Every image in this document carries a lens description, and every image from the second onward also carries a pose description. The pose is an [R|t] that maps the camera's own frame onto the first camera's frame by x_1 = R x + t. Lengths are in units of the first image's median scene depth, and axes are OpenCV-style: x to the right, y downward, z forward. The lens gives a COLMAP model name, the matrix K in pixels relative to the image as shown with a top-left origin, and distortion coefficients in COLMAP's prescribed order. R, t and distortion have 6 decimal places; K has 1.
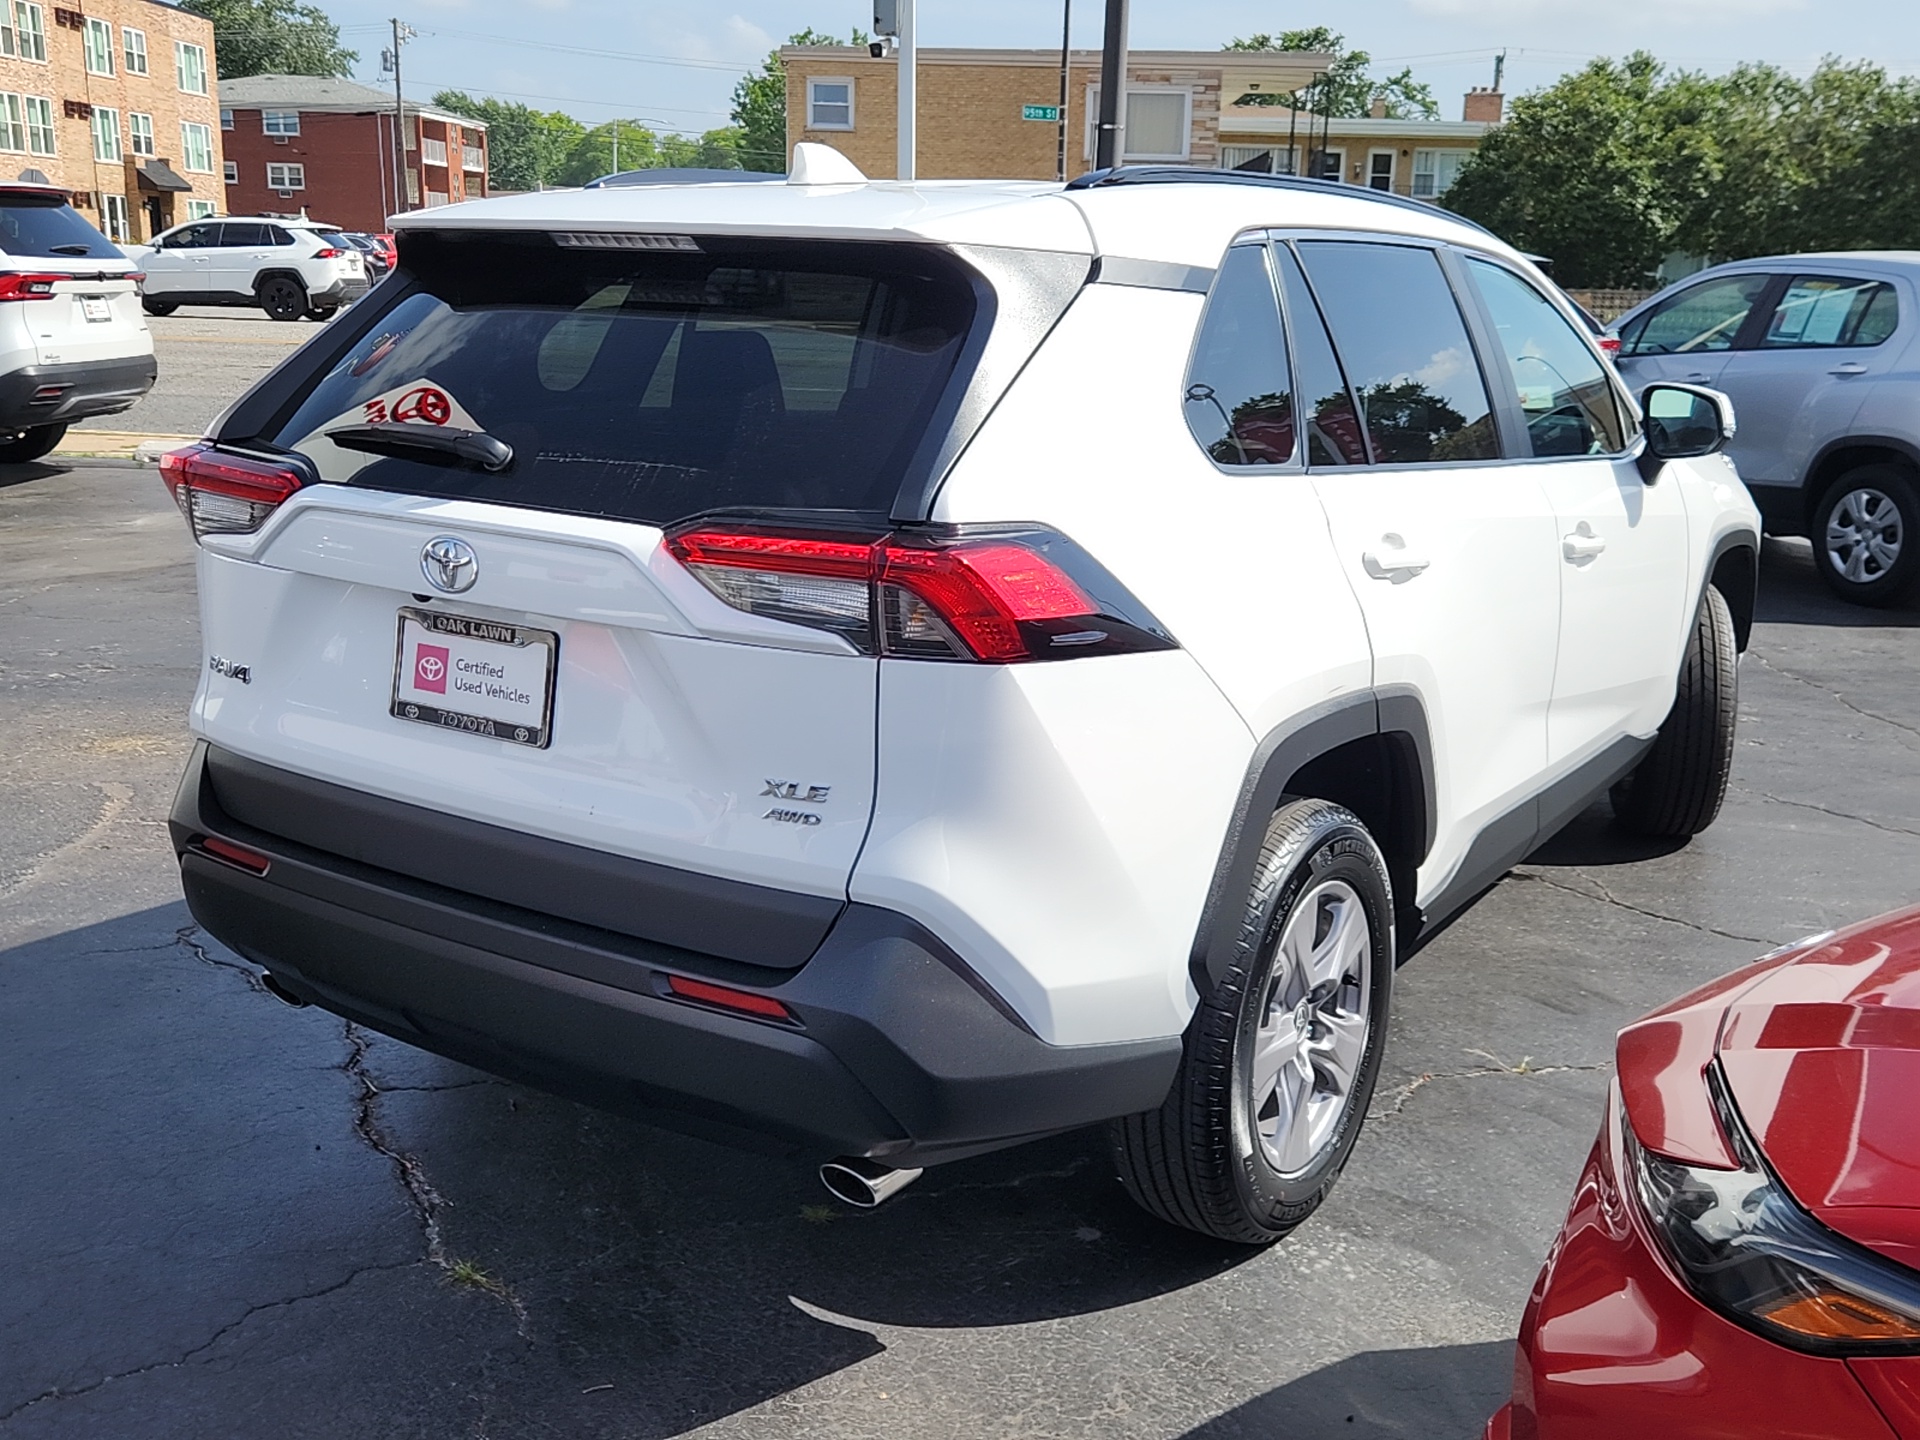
lens RADIAL K [[1801.2, 0, 1016.6], [0, 1801.2, 732.3], [0, 0, 1]] dist [0.086261, -0.007464]
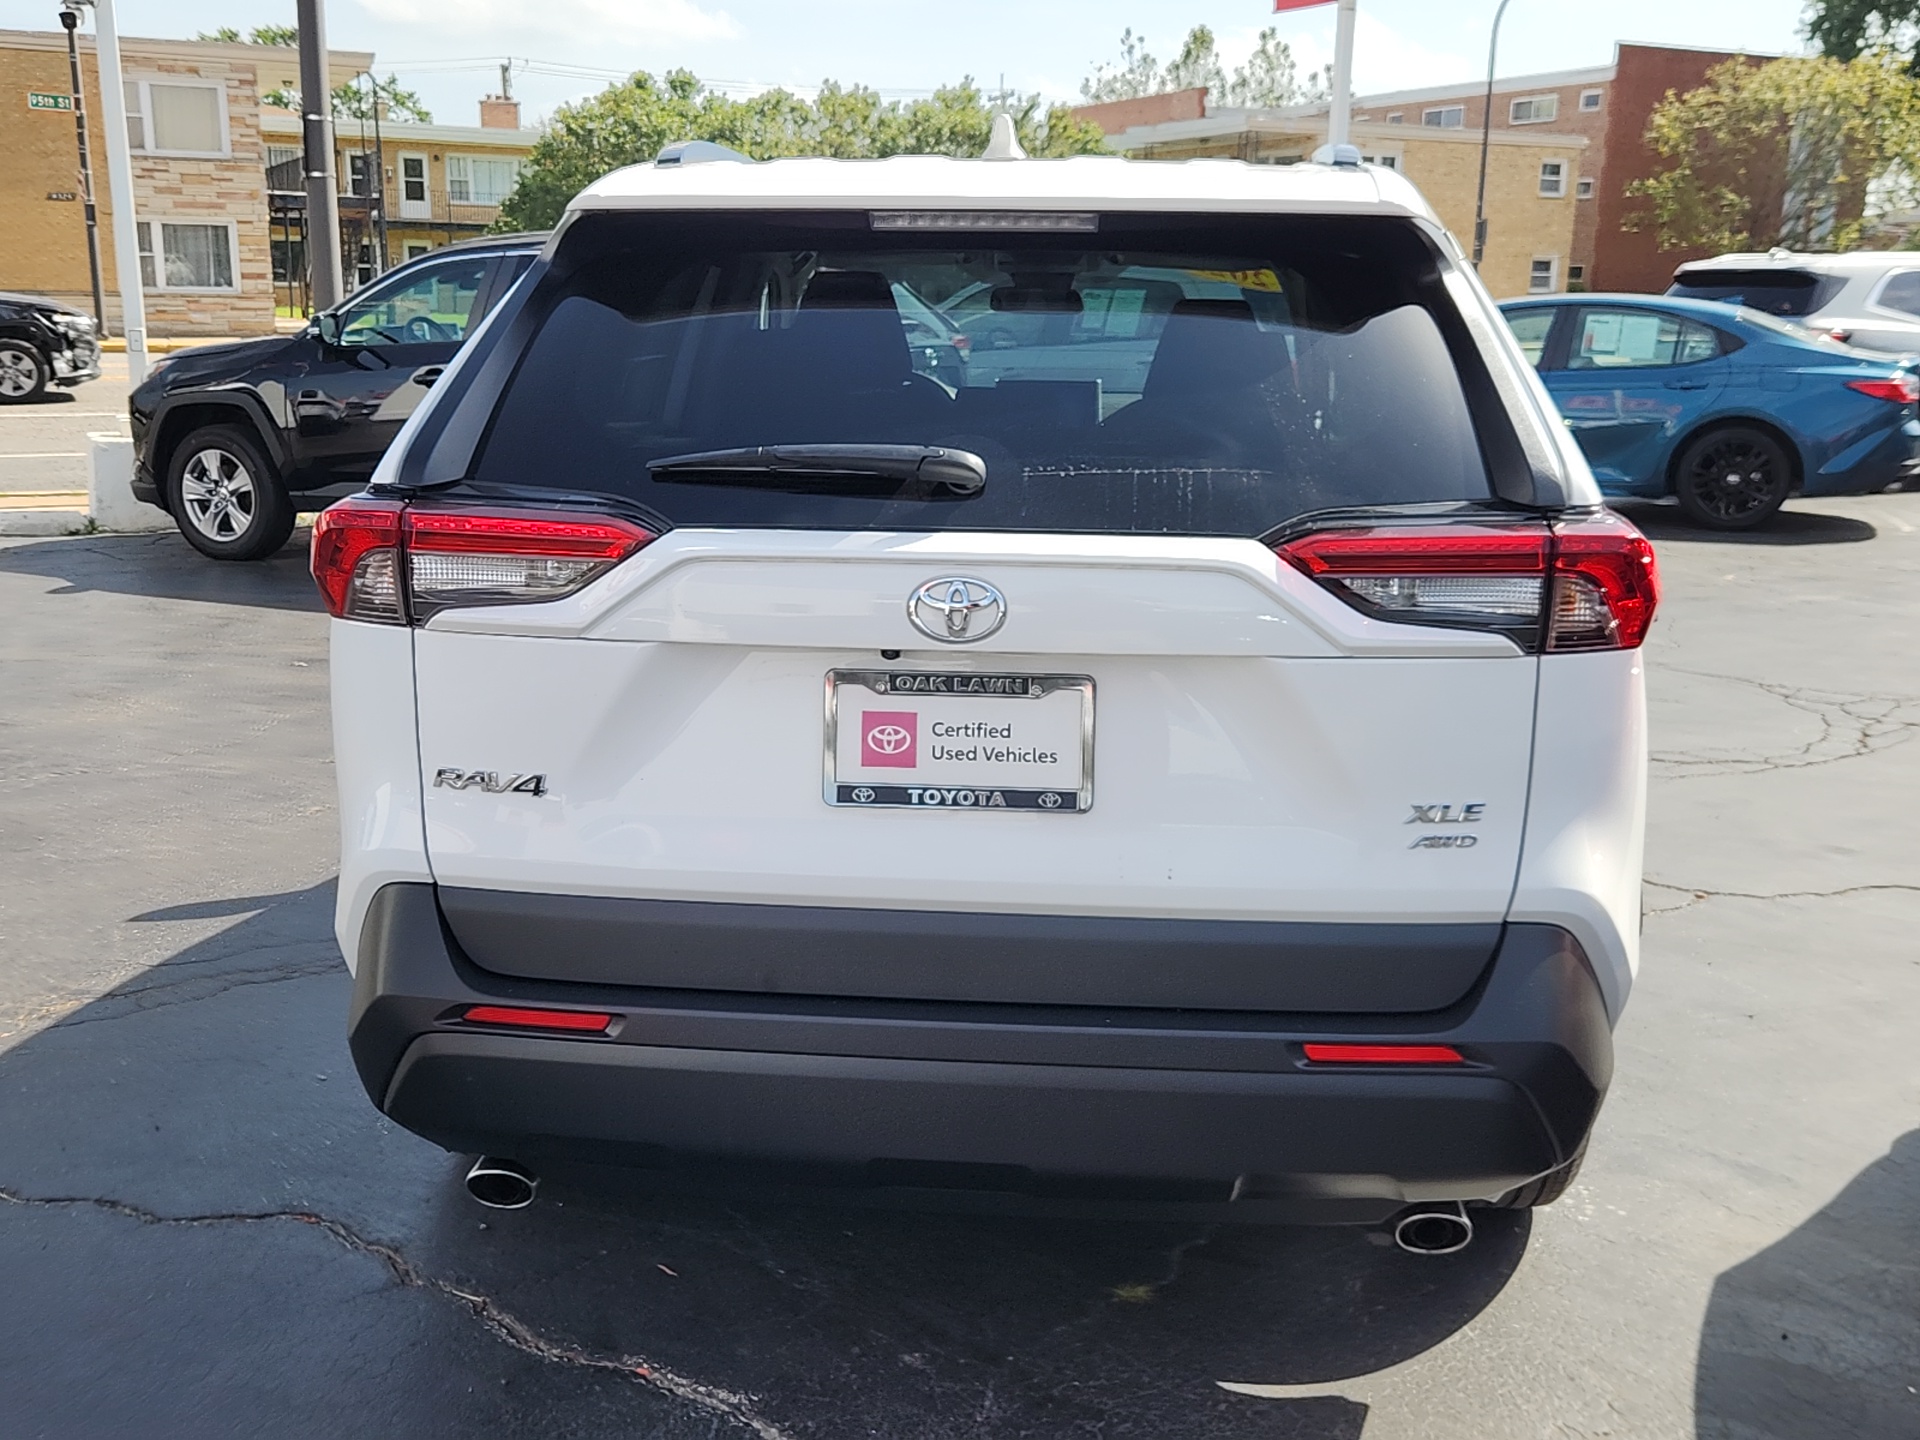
lens RADIAL K [[1805.6, 0, 945.3], [0, 1805.6, 724.5], [0, 0, 1]] dist [0.093419, -0.125946]
pose [[0.886555, -0.122797, 0.446028, -0.175964], [0.126426, 0.991738, 0.021745, -0.014939], [-0.445013, 0.037111, 0.894755, 0.067236]]
